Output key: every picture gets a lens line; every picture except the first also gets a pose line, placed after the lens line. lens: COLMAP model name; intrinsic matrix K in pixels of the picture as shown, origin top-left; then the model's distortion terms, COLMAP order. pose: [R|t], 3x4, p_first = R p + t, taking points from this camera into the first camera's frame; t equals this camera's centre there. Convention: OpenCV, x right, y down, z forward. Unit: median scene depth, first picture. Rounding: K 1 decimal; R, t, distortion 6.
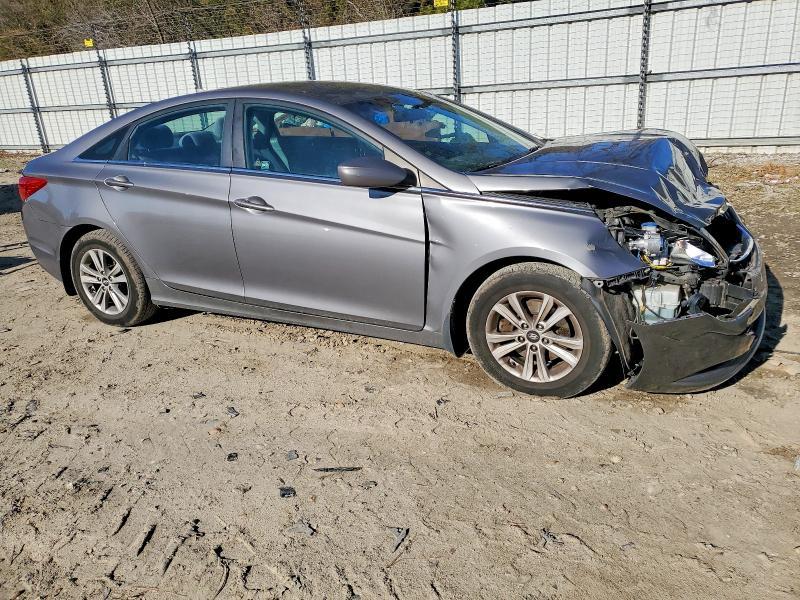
lens RADIAL K [[624.4, 0, 400.0], [0, 624.4, 300.0], [0, 0, 1]] dist [0.035194, 0.002318]
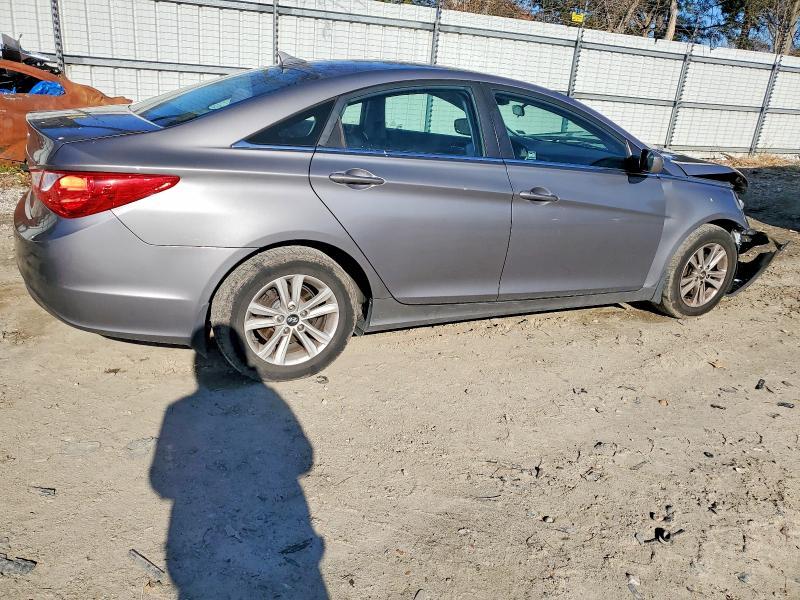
lens RADIAL K [[626.8, 0, 400.0], [0, 626.8, 300.0], [0, 0, 1]] dist [-0.003607, -0.002534]
pose [[0.583695, -0.179595, 0.791862, -1.045235], [0.161902, 0.981392, 0.103240, -0.114091], [-0.795668, 0.067943, 0.601910, 0.527007]]
